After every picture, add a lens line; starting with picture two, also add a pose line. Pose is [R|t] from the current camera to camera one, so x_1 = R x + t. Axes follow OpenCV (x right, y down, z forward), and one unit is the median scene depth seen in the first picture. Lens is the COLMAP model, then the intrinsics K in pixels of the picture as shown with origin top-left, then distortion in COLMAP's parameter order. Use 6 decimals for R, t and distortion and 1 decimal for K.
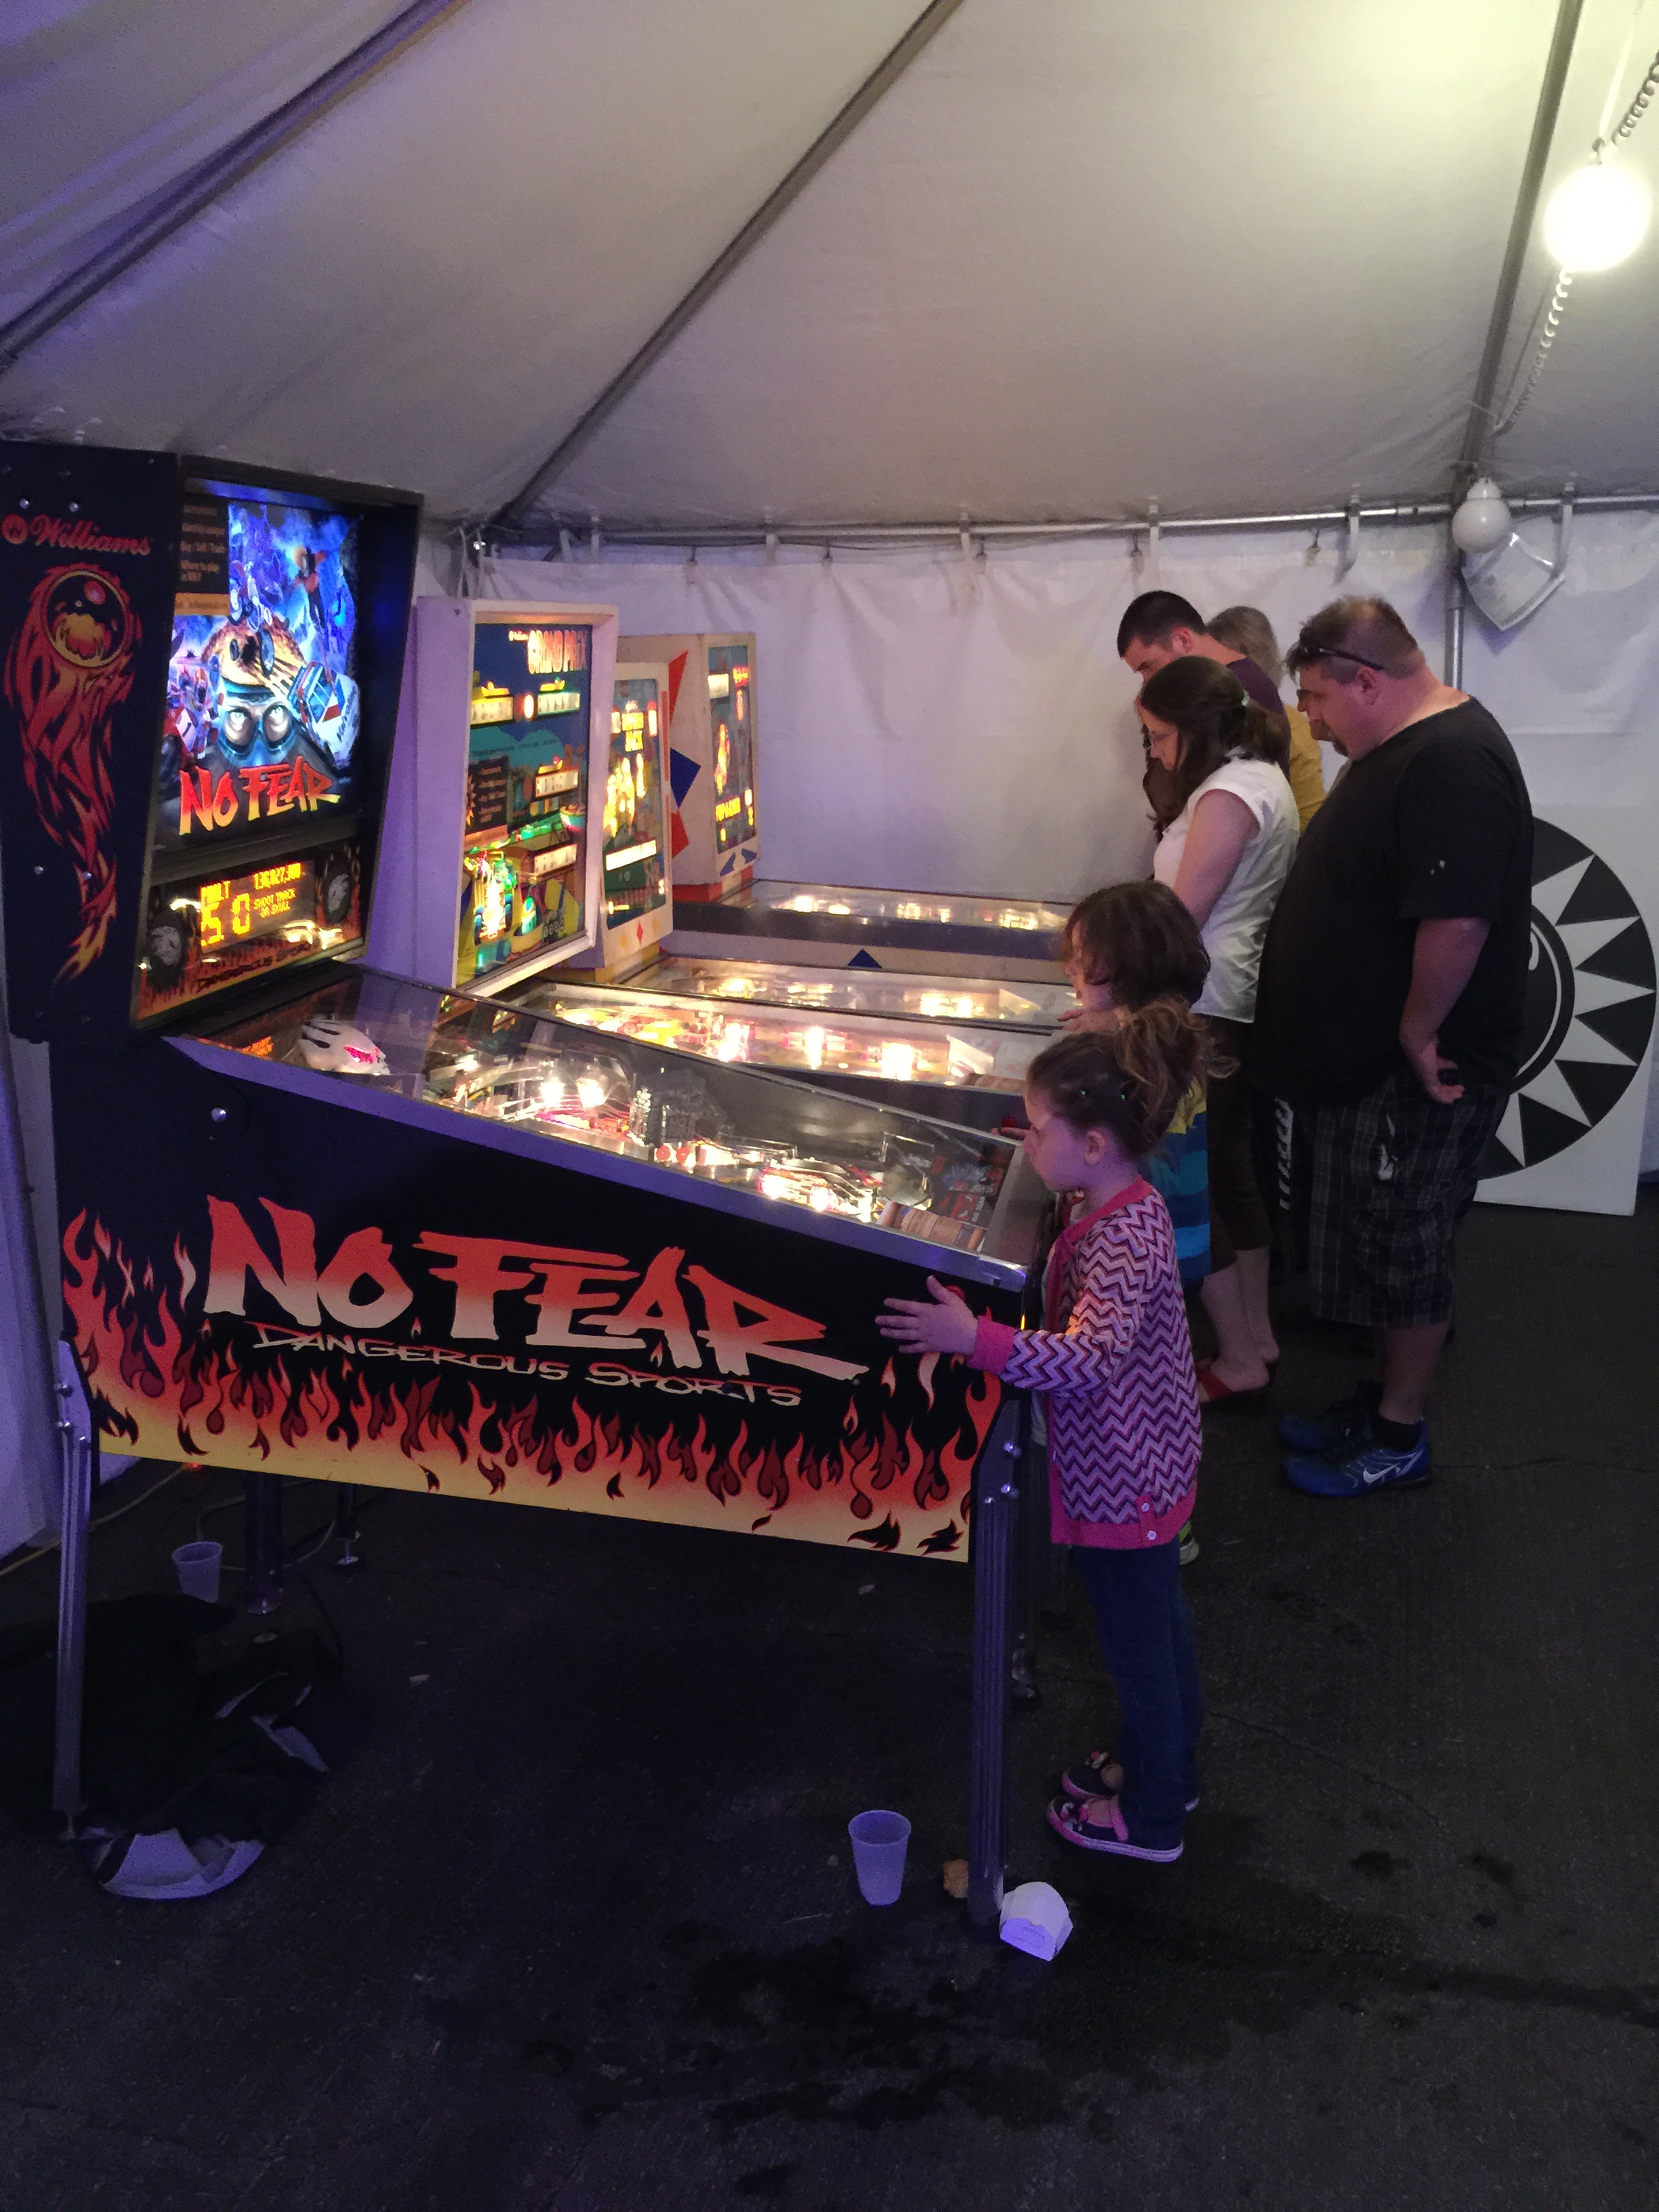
lens RADIAL K [[1874.8, 0, 831.0], [0, 1874.8, 1105.1], [0, 0, 1]] dist [0.051183, -0.013353]
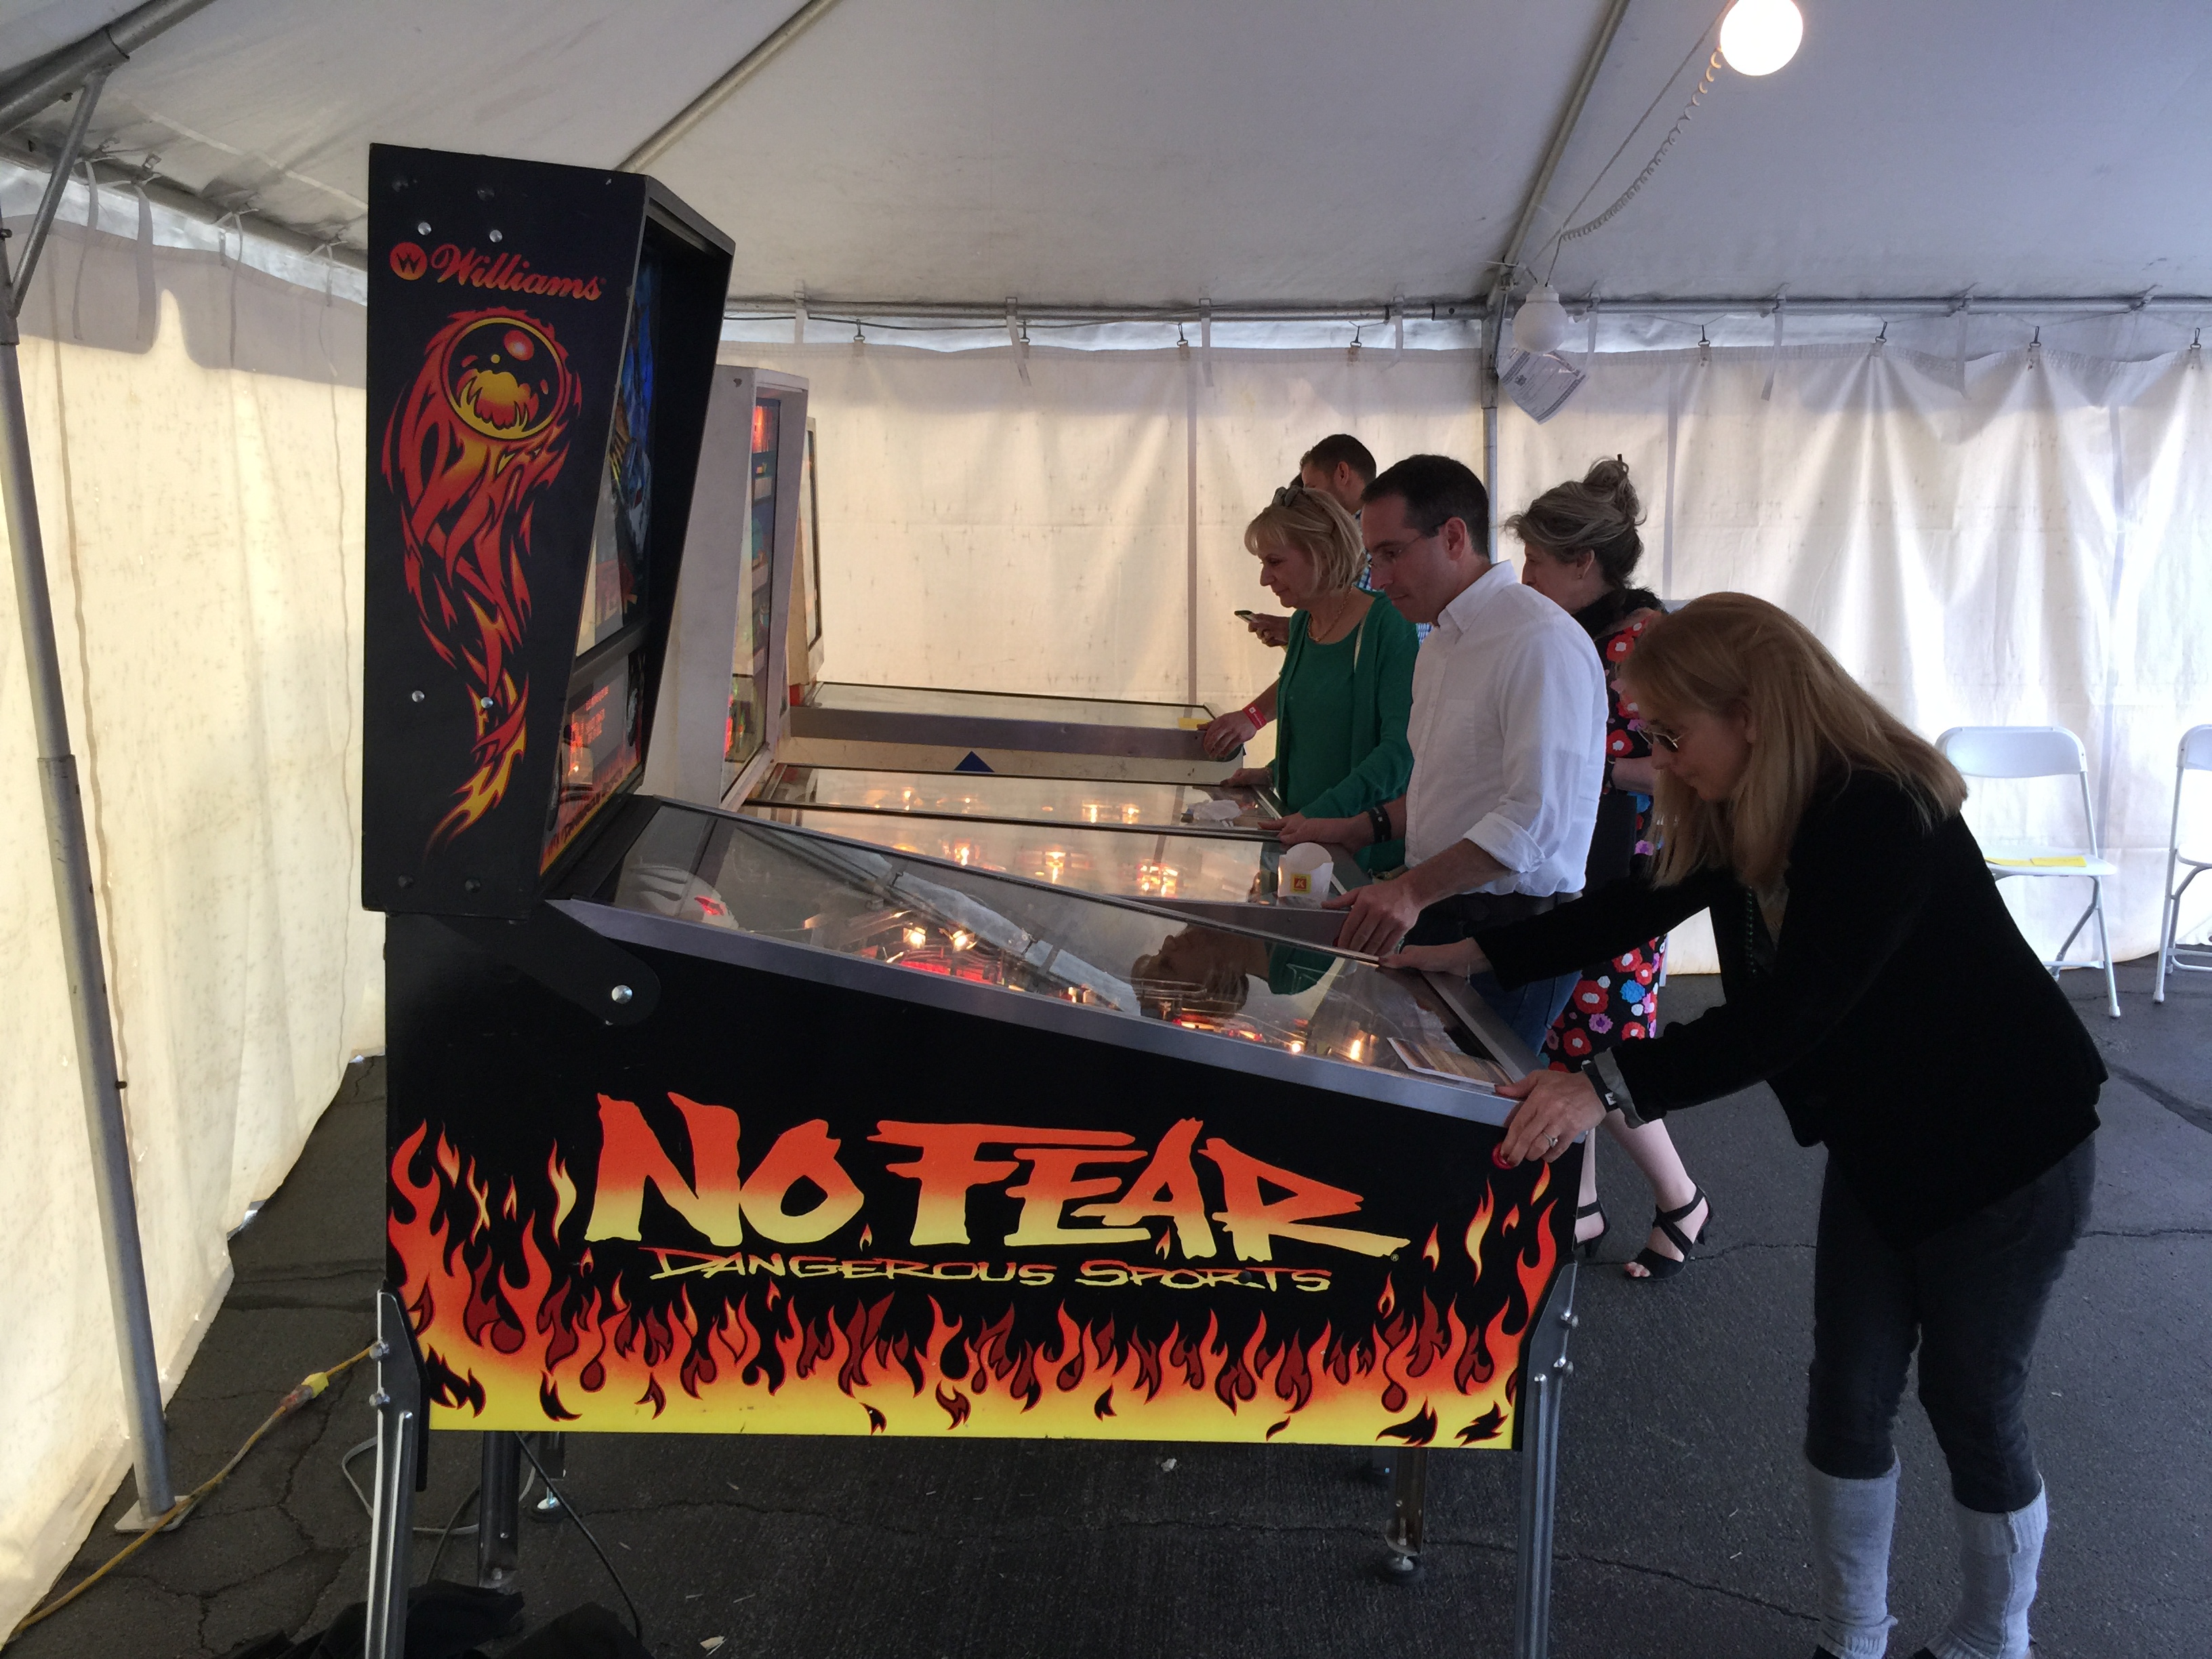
lens RADIAL K [[1874.8, 0, 1105.2], [0, 1874.8, 832.0], [0, 0, 1]] dist [0.051183, -0.013353]
pose [[0.966673, -0.036012, 0.253470, -0.326564], [0.044047, 0.998689, -0.026094, -0.033740], [-0.252198, 0.036389, 0.966991, 0.169978]]
